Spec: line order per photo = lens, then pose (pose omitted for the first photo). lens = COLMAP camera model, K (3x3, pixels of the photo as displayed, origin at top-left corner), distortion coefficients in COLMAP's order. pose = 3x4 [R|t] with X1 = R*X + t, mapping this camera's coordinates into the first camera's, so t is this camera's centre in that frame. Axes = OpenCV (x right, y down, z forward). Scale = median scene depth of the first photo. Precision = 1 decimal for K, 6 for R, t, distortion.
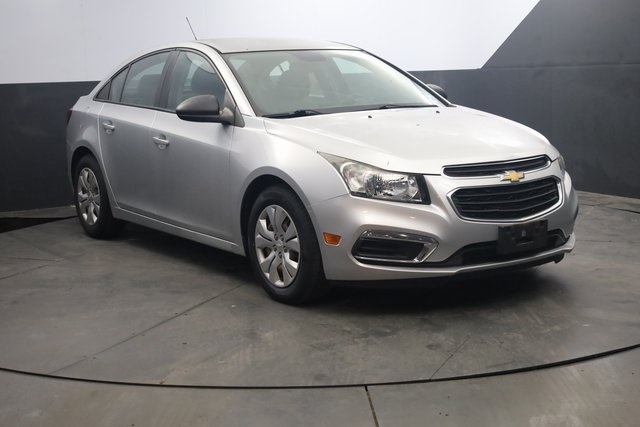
lens RADIAL K [[989.9, 0, 319.7], [0, 989.9, 213.4], [0, 0, 1]] dist [0.046668, 0.000000]
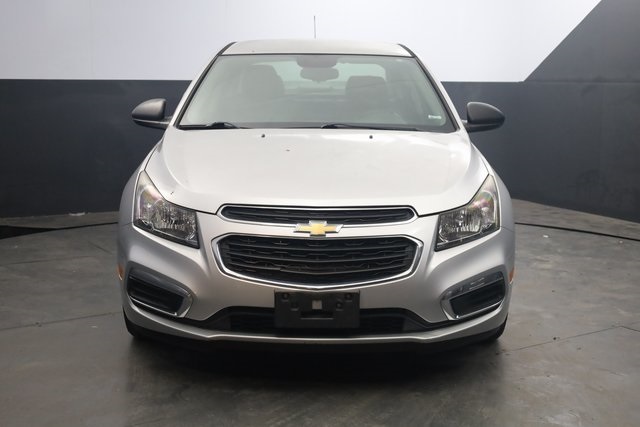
lens RADIAL K [[951.0, 0, 320.0], [0, 951.0, 214.8], [0, 0, 1]] dist [0.058539, 0.000000]
pose [[0.771324, 0.122269, -0.624588, 0.627797], [-0.111149, 0.992170, 0.056964, -0.086362], [0.626662, 0.025485, 0.778874, 0.421368]]
